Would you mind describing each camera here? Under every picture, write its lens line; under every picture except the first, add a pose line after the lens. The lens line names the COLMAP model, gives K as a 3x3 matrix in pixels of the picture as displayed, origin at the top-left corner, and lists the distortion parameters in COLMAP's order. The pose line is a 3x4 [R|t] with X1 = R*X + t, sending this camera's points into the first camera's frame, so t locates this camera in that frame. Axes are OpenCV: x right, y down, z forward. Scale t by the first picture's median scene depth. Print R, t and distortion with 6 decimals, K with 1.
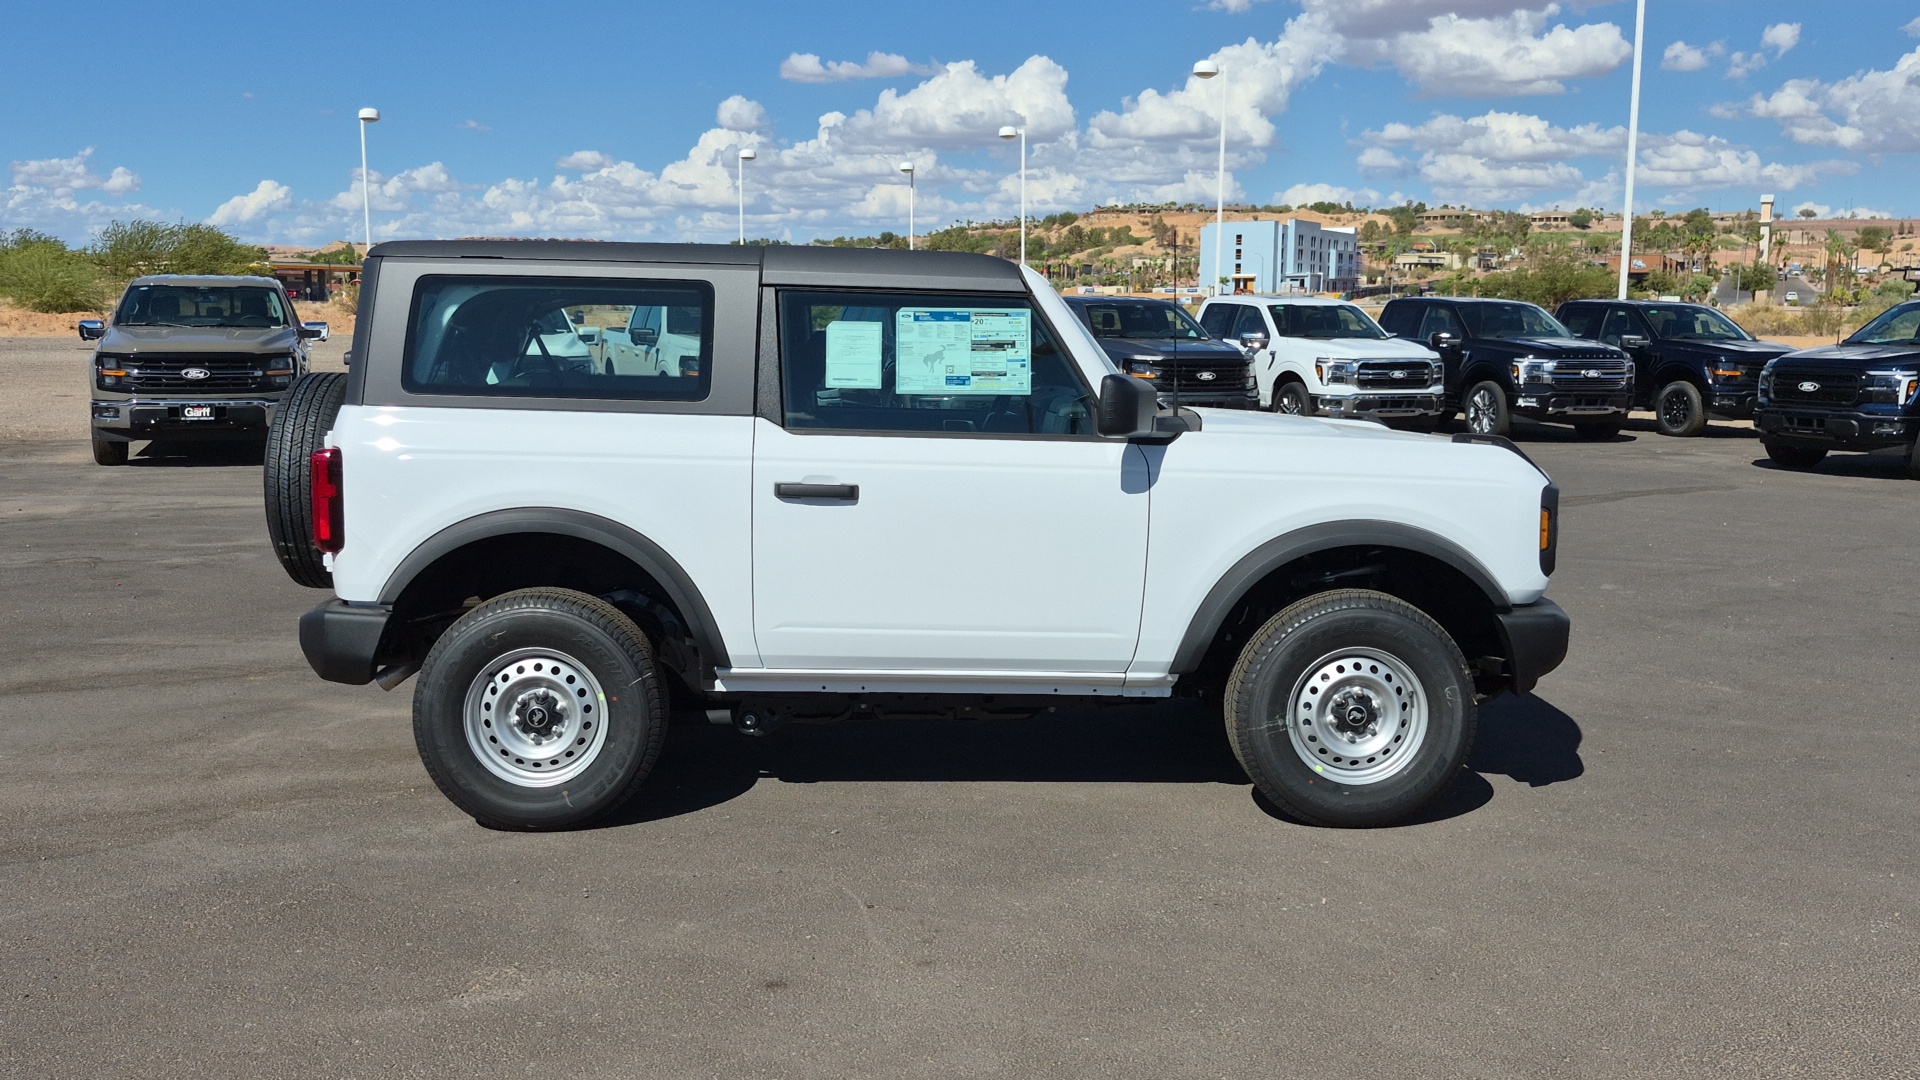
lens RADIAL K [[1741.7, 0, 886.9], [0, 1741.7, 515.2], [0, 0, 1]] dist [0.012009, 0.000000]
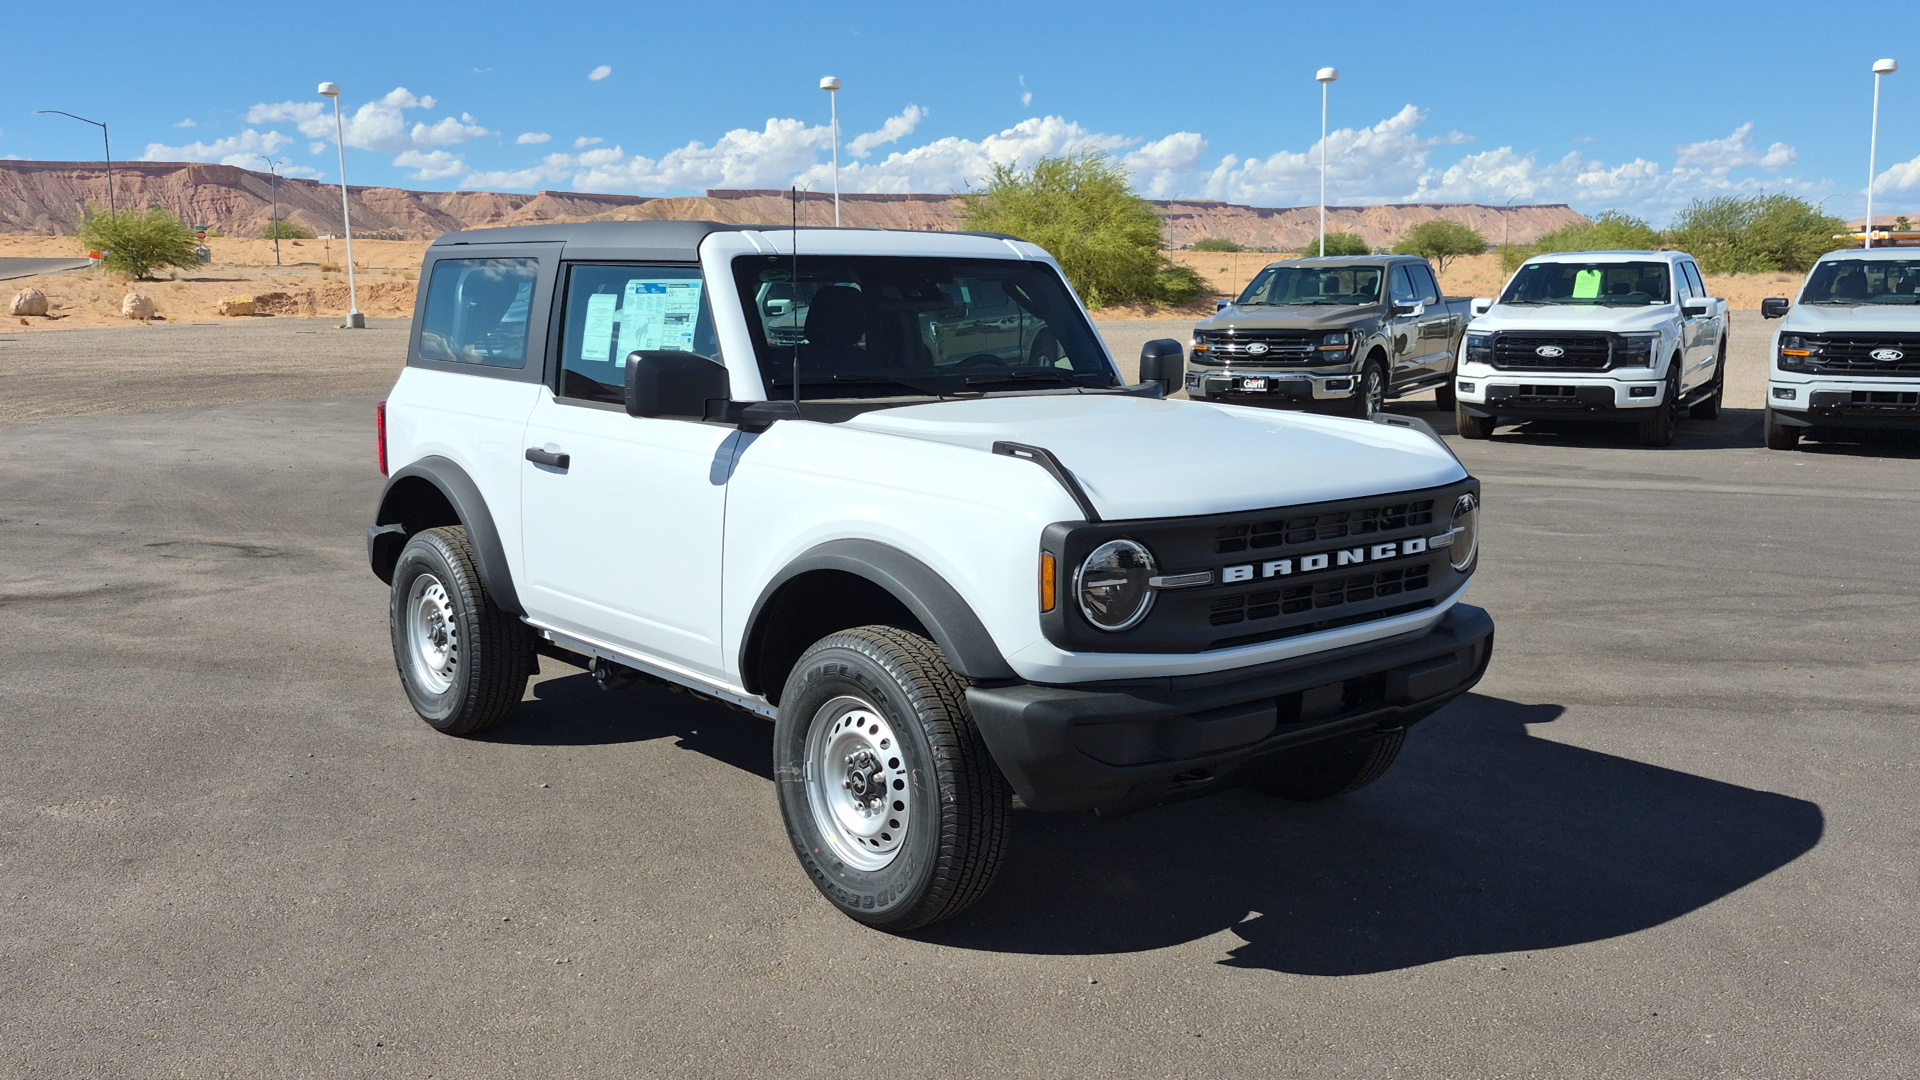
lens RADIAL K [[1741.7, 0, 986.1], [0, 1741.7, 523.5], [0, 0, 1]] dist [0.012009, 0.000000]
pose [[0.599260, 0.092259, -0.795220, 0.361417], [-0.078916, 0.995307, 0.056004, -0.020427], [0.796655, 0.029195, 0.603728, 0.219583]]
